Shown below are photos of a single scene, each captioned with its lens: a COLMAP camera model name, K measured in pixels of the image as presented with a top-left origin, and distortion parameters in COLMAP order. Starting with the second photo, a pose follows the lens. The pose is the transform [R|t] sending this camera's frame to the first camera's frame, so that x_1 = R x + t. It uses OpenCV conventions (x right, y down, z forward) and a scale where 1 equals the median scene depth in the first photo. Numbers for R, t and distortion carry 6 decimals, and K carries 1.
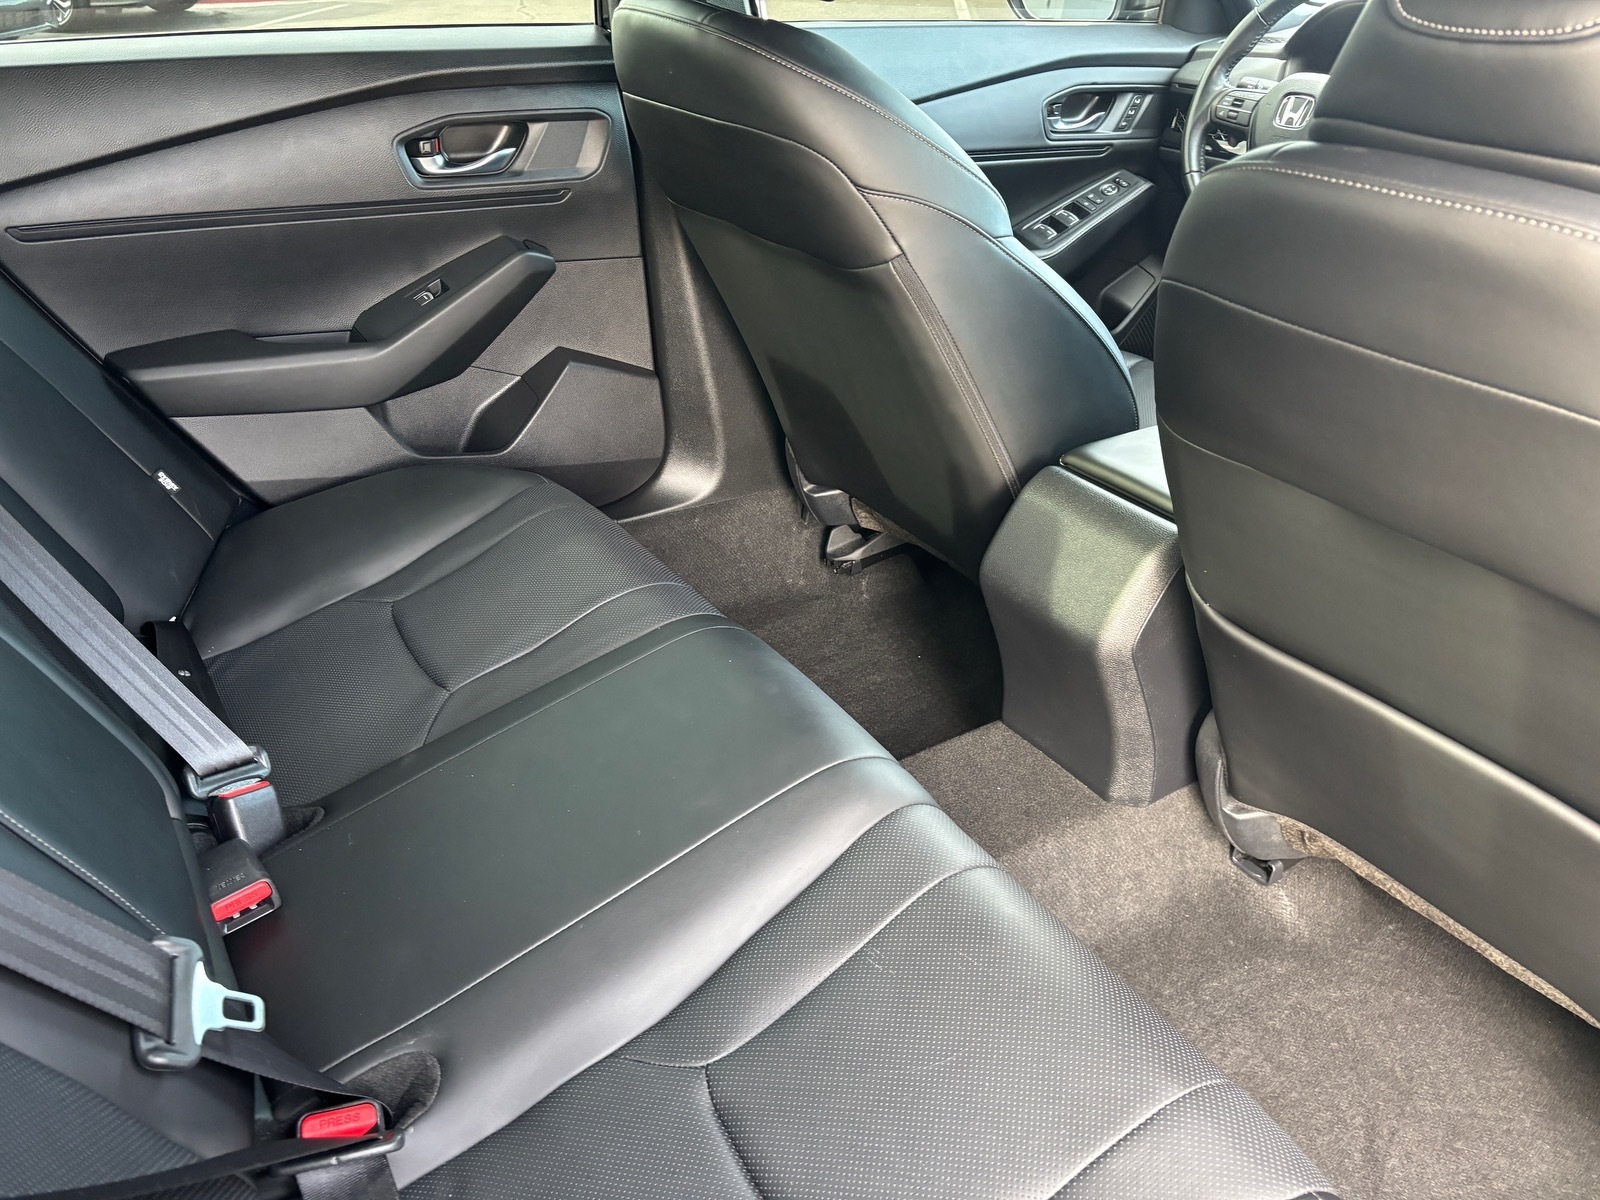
lens RADIAL K [[1247.4, 0, 805.0], [0, 1247.4, 605.8], [0, 0, 1]] dist [0.026463, -0.051806]
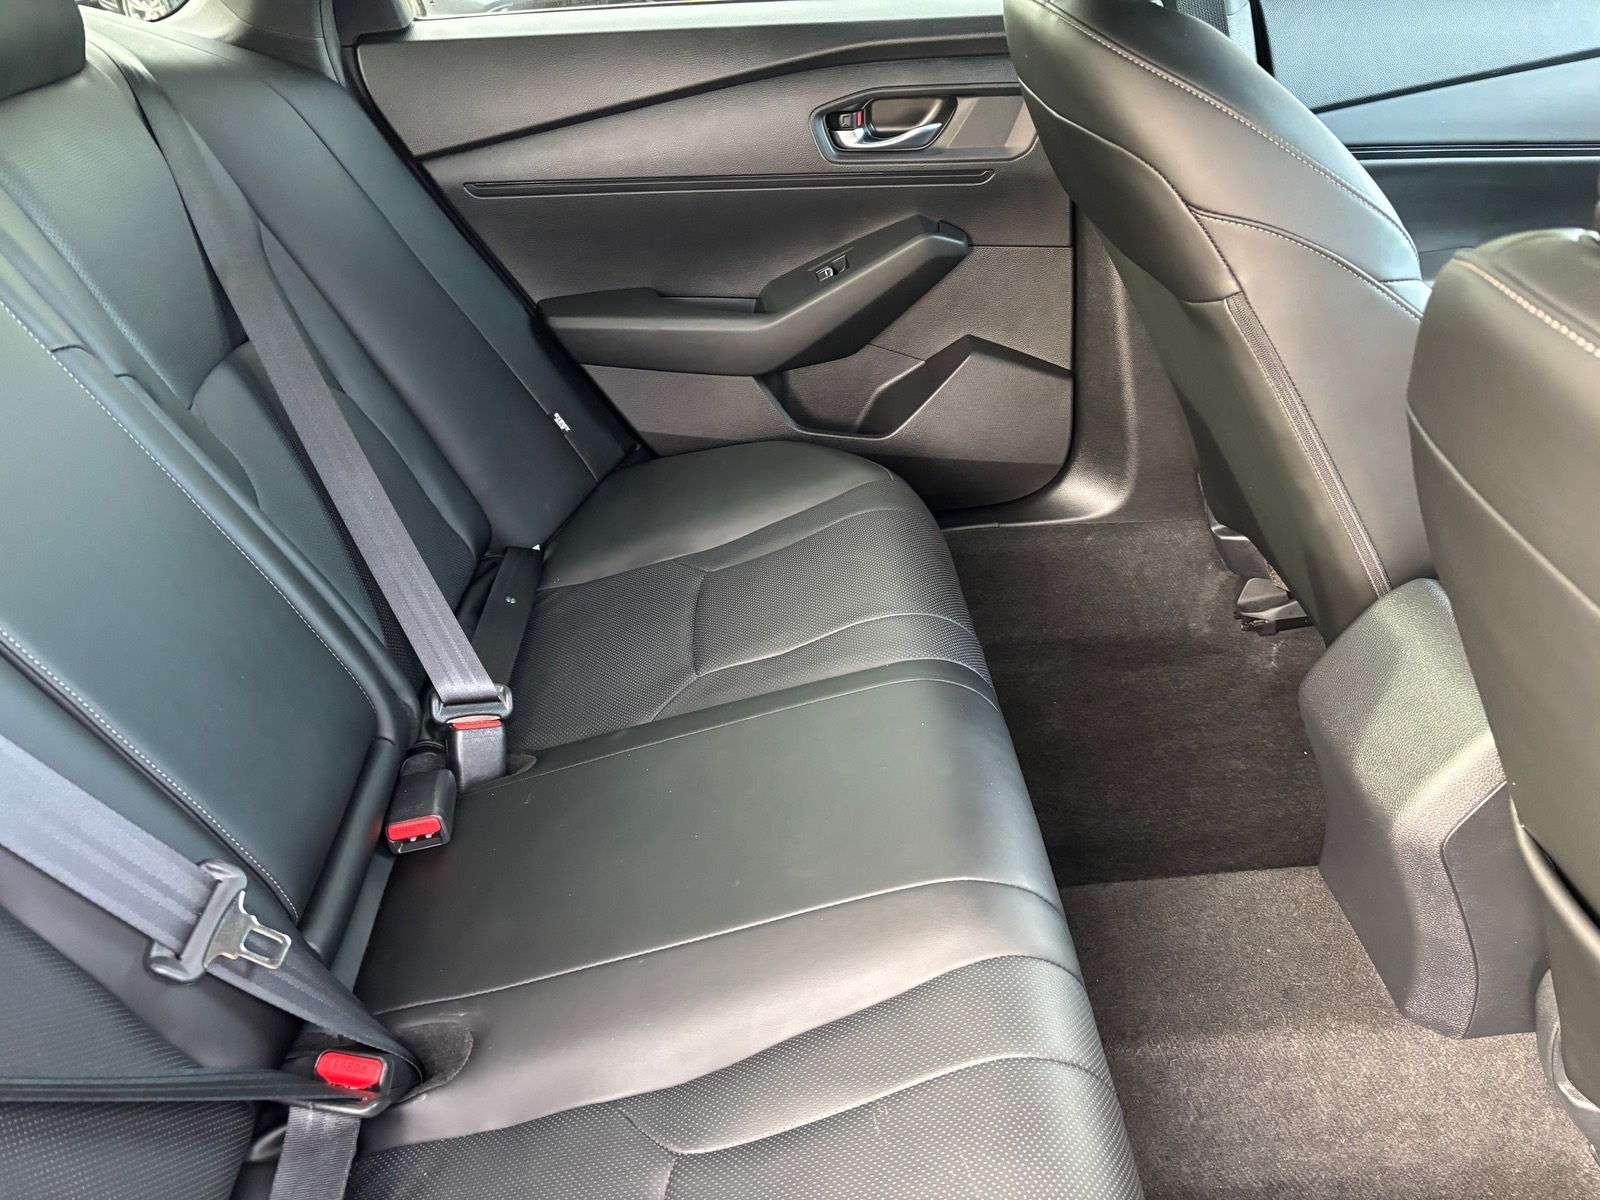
lens RADIAL K [[1247.4, 0, 811.1], [0, 1247.4, 602.4], [0, 0, 1]] dist [0.026463, -0.051806]
pose [[0.859984, 0.218534, -0.461163, 0.219521], [-0.196194, 0.975801, 0.096543, -0.093119], [0.471101, 0.007452, 0.882048, 0.133879]]
